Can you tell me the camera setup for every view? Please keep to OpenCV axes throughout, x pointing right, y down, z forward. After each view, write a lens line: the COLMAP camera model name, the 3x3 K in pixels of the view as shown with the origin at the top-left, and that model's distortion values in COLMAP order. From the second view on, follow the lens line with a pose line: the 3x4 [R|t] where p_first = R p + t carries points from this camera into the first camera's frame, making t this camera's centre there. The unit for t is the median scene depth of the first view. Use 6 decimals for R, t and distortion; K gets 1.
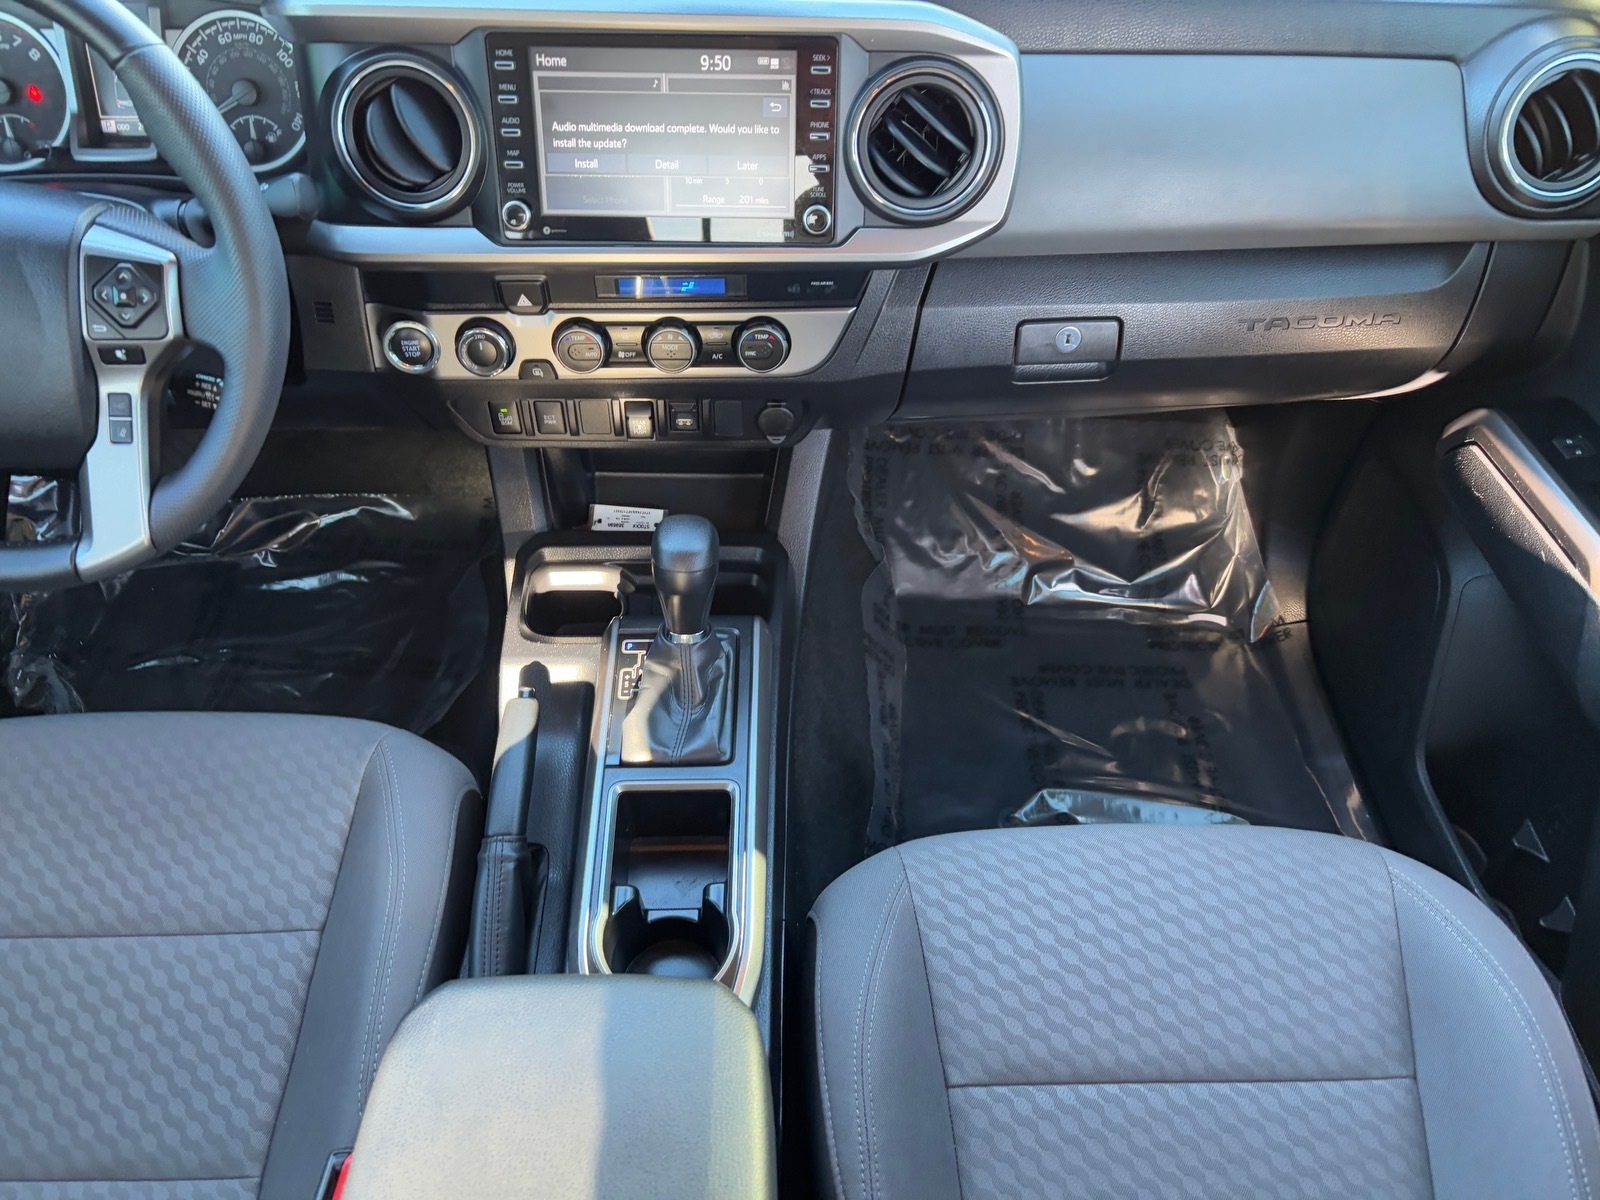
lens RADIAL K [[1235.6, 0, 783.8], [0, 1235.6, 618.2], [0, 0, 1]] dist [0.033423, -0.041545]
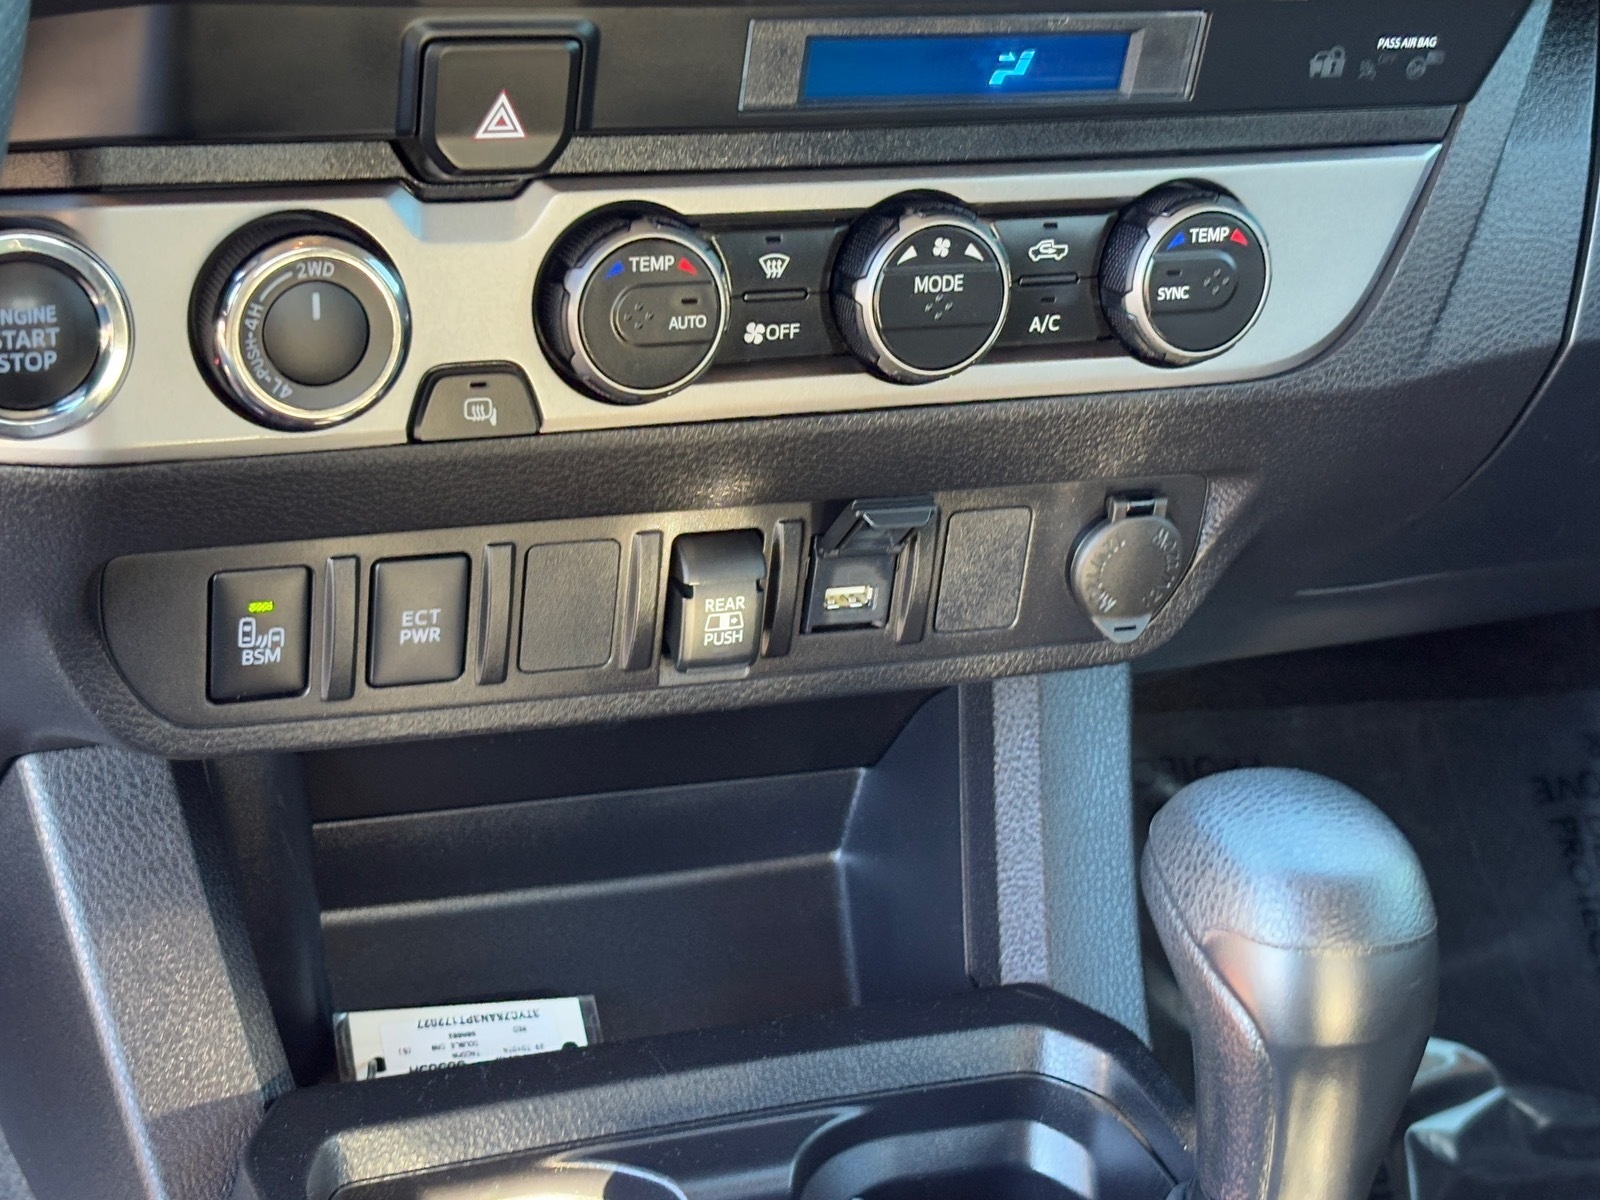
lens RADIAL K [[2874.2, 0, 805.4], [0, 2874.2, 604.3], [0, 0, 1]] dist [0.172600, 0.000000]
pose [[0.923533, -0.083445, 0.374331, -0.389247], [0.200636, 0.936948, -0.286137, 0.043873], [-0.326852, 0.339361, 0.882044, 0.433582]]
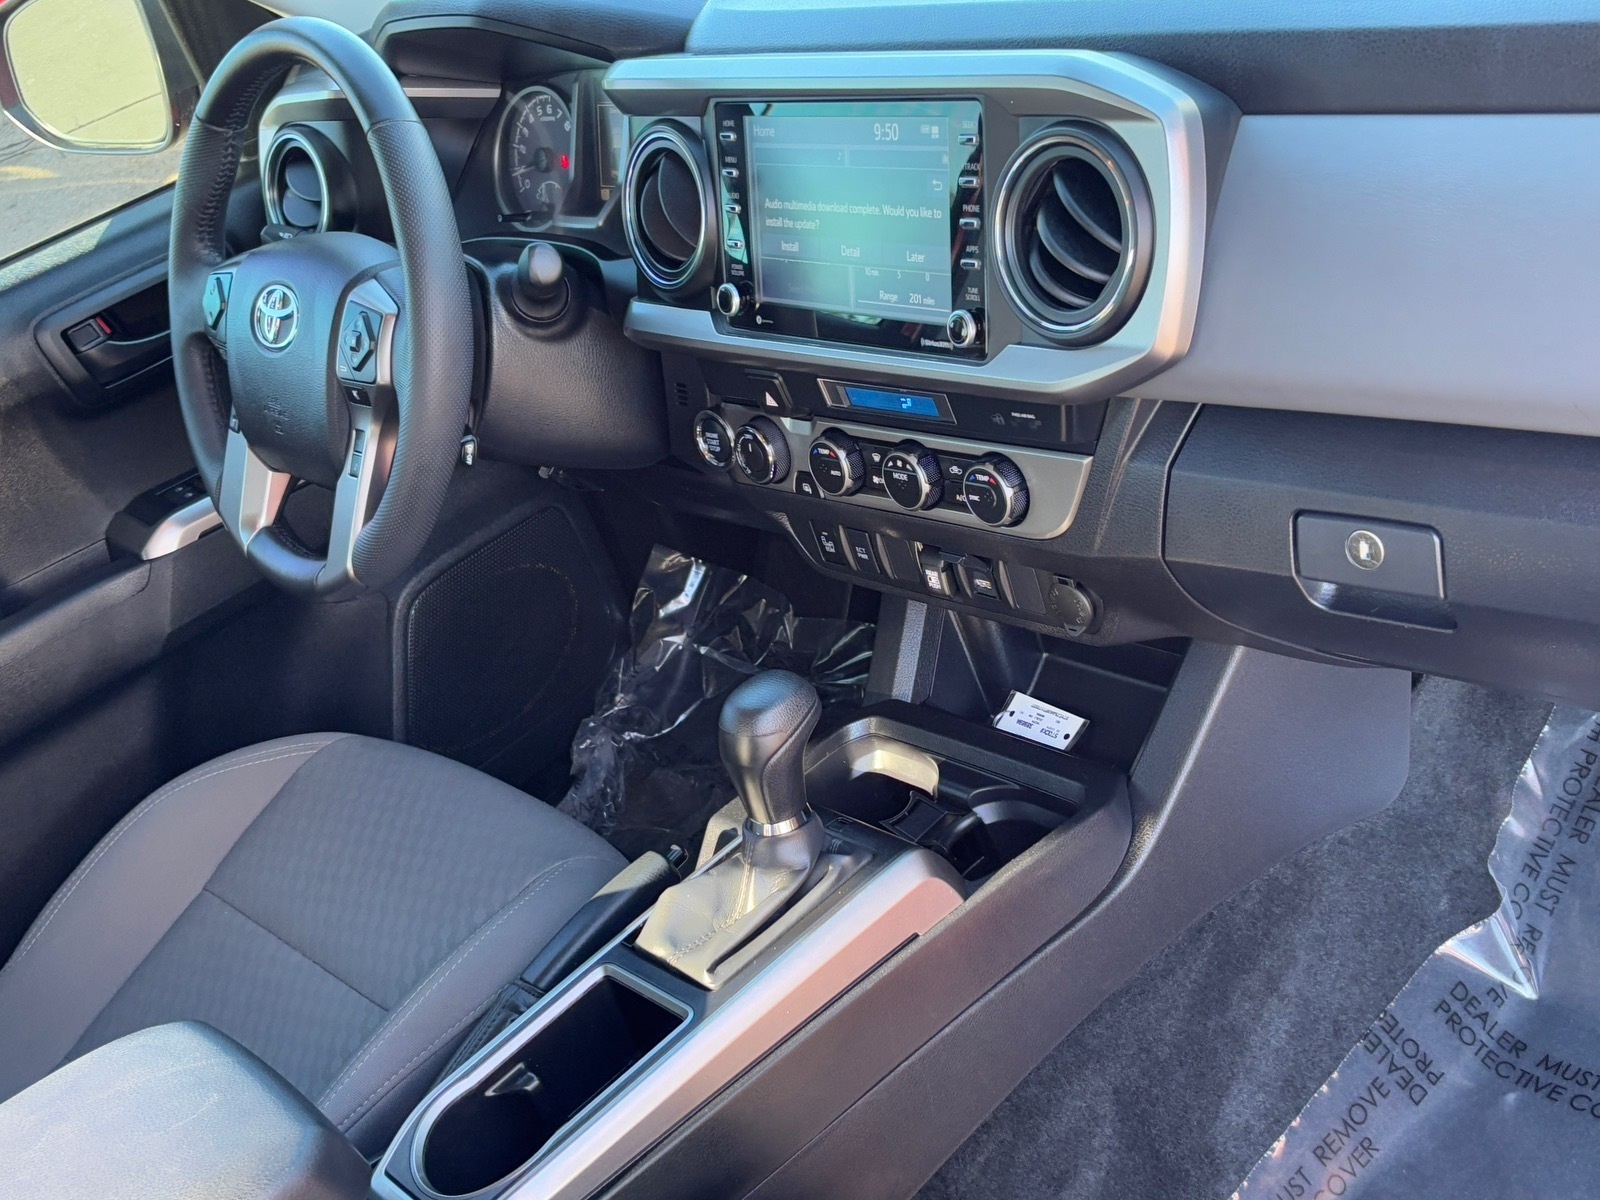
lens RADIAL K [[1912.6, 0, 799.0], [0, 1912.6, 617.0], [0, 0, 1]] dist [0.144539, 0.000000]
pose [[0.626893, 0.183470, -0.757195, 0.807429], [-0.307549, 0.951226, -0.024140, -0.086315], [0.715834, 0.248008, 0.652743, 0.188968]]
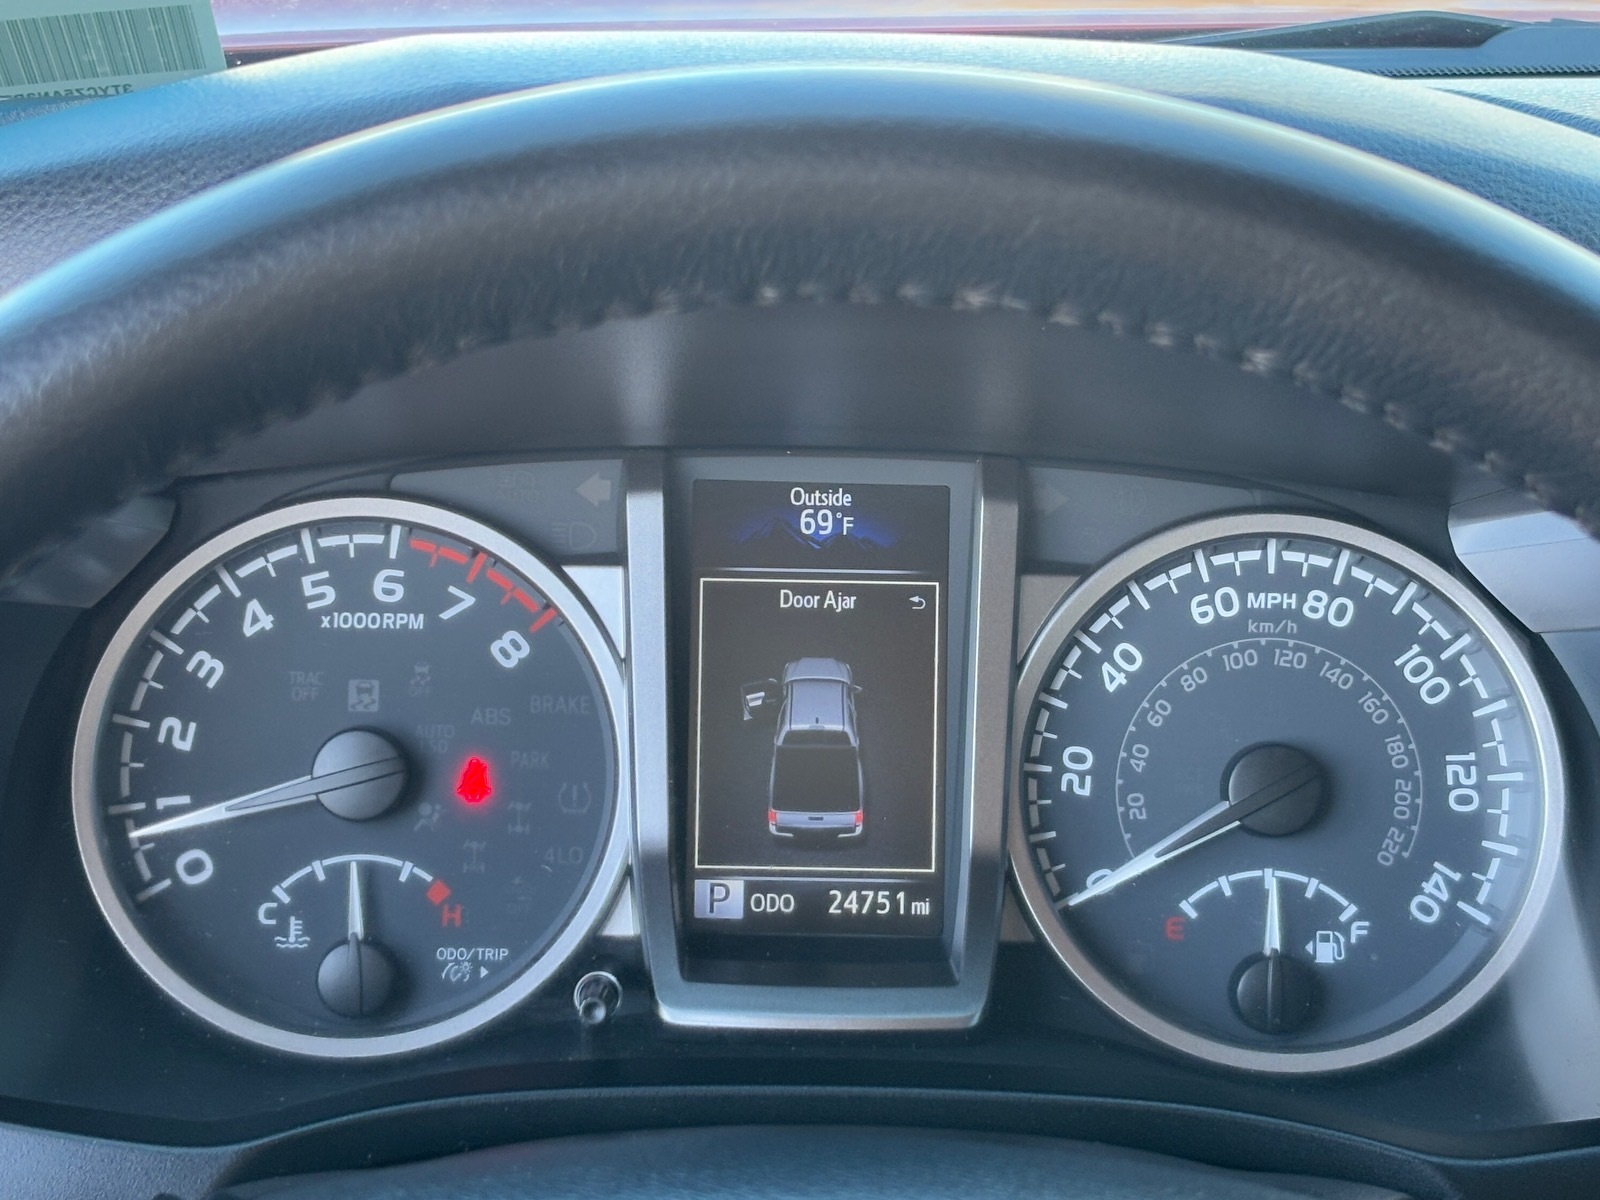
lens RADIAL K [[3279.3, 0, 763.2], [0, 3279.3, 503.1], [0, 0, 1]] dist [0.168154, 0.000000]
pose [[0.999942, 0.007425, -0.007849, -0.541807], [-0.010173, 0.891766, -0.452382, -0.156292], [0.003640, 0.452435, 0.891790, 0.340706]]
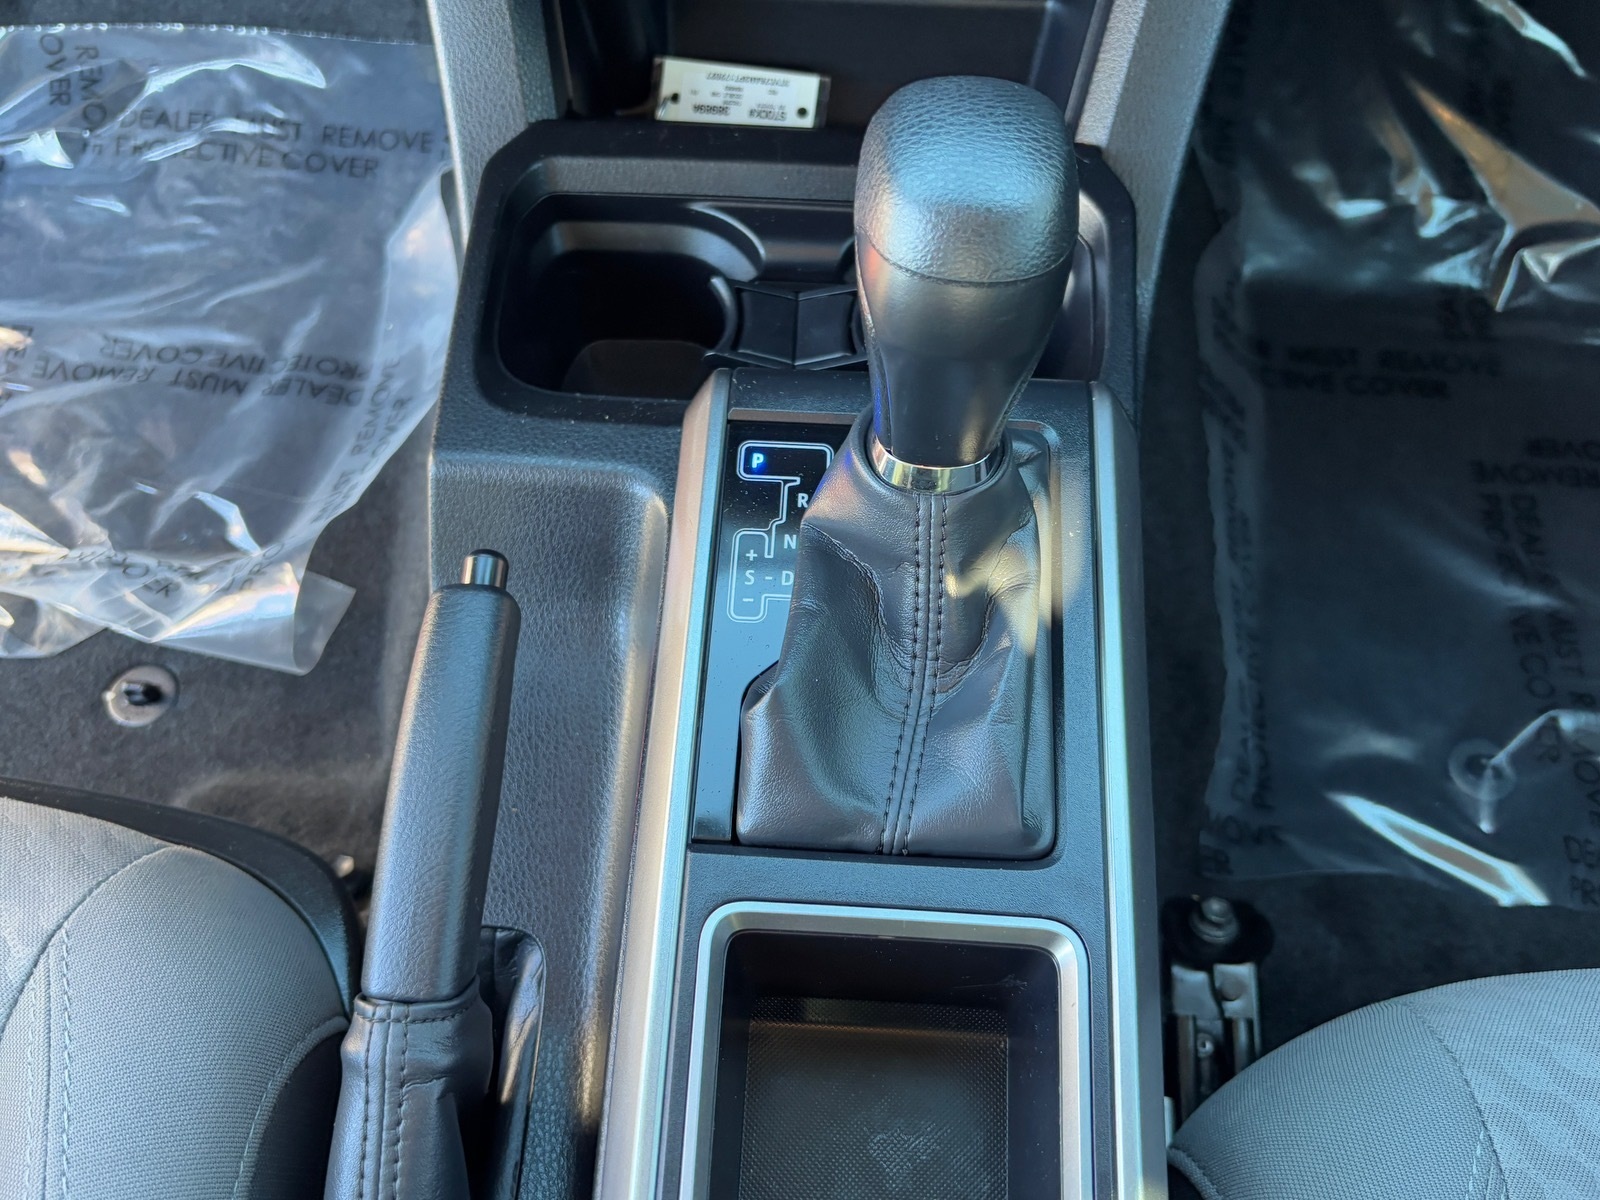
lens RADIAL K [[1384.4, 0, 809.1], [0, 1384.4, 633.5], [0, 0, 1]] dist [0.031850, -0.054852]
pose [[0.997710, 0.057917, -0.034929, -0.095274], [-0.046166, 0.960593, 0.274096, -0.042539], [0.049427, -0.271856, 0.961068, 0.609388]]
